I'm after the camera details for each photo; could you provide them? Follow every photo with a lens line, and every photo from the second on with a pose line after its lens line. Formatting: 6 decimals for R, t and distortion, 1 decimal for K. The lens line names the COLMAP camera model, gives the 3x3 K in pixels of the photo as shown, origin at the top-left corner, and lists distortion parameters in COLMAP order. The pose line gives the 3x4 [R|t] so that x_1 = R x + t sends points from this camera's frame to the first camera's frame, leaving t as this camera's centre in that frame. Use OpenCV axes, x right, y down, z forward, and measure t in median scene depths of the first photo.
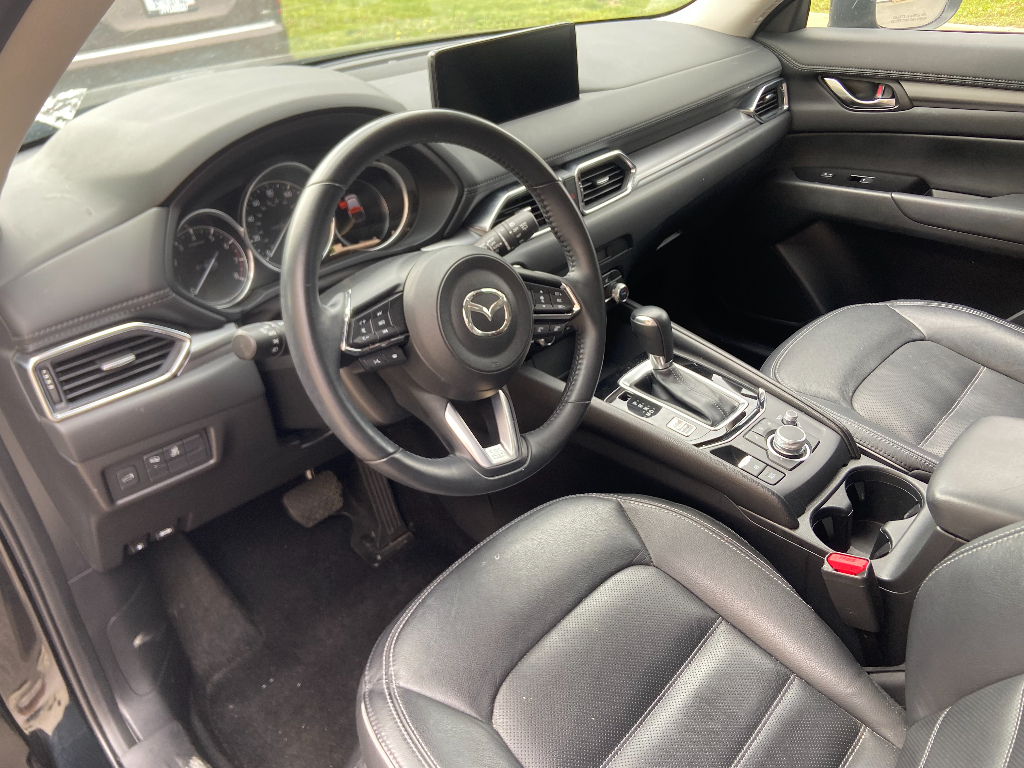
lens RADIAL K [[770.5, 0, 521.2], [0, 770.5, 388.3], [0, 0, 1]] dist [0.123389, -0.157046]
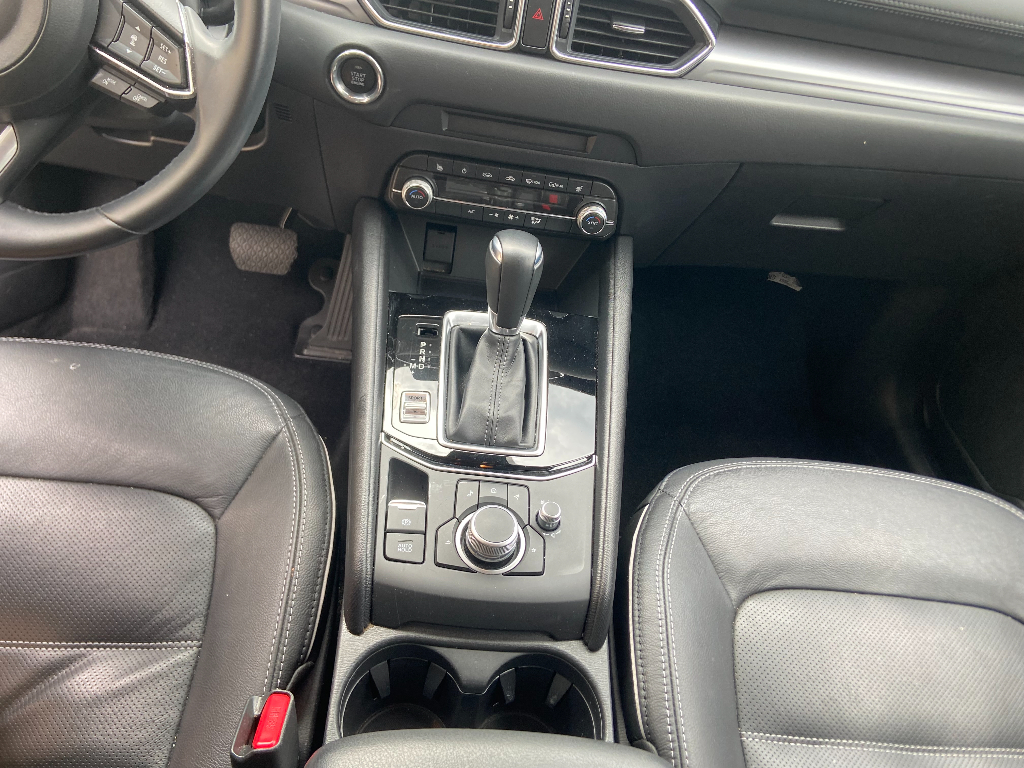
lens RADIAL K [[770.5, 0, 515.4], [0, 770.5, 386.0], [0, 0, 1]] dist [0.123389, -0.157046]
pose [[0.667916, 0.617110, -0.416010, 0.550015], [-0.549949, 0.785865, 0.282795, -0.203173], [0.501443, 0.039901, 0.864270, 0.518692]]
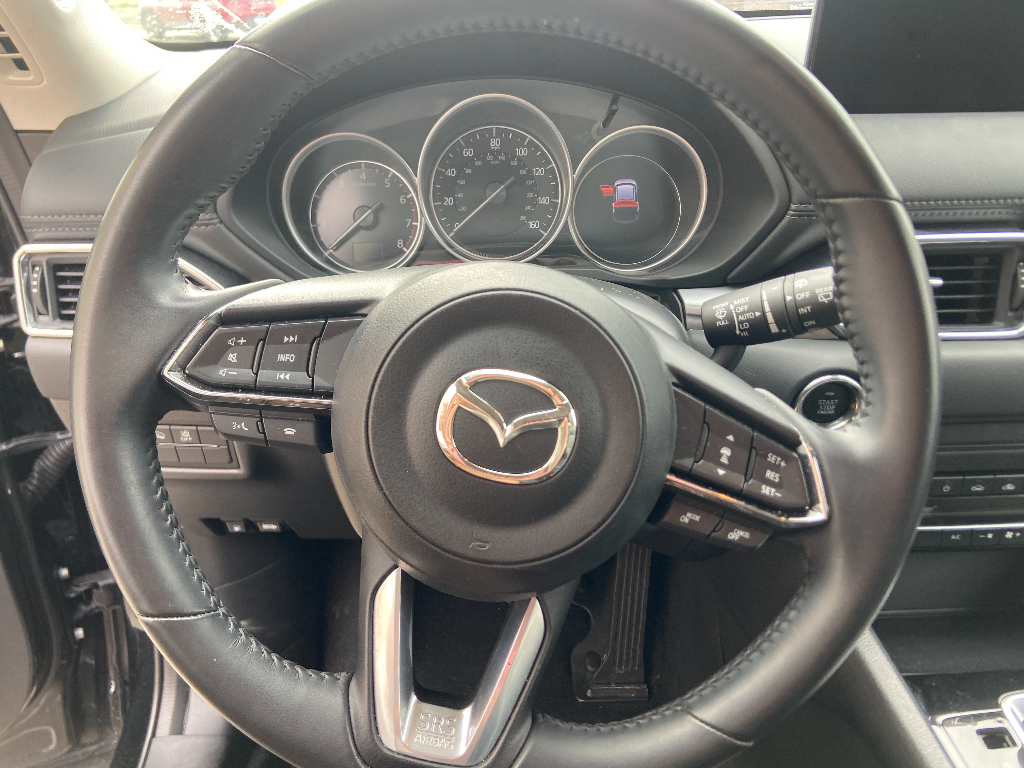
lens RADIAL K [[770.5, 0, 511.7], [0, 770.5, 380.2], [0, 0, 1]] dist [0.123389, -0.157046]
pose [[0.707408, 0.358651, -0.609051, 0.155714], [-0.393573, 0.915625, 0.082051, -0.118137], [0.587090, 0.181662, 0.788875, 0.495403]]
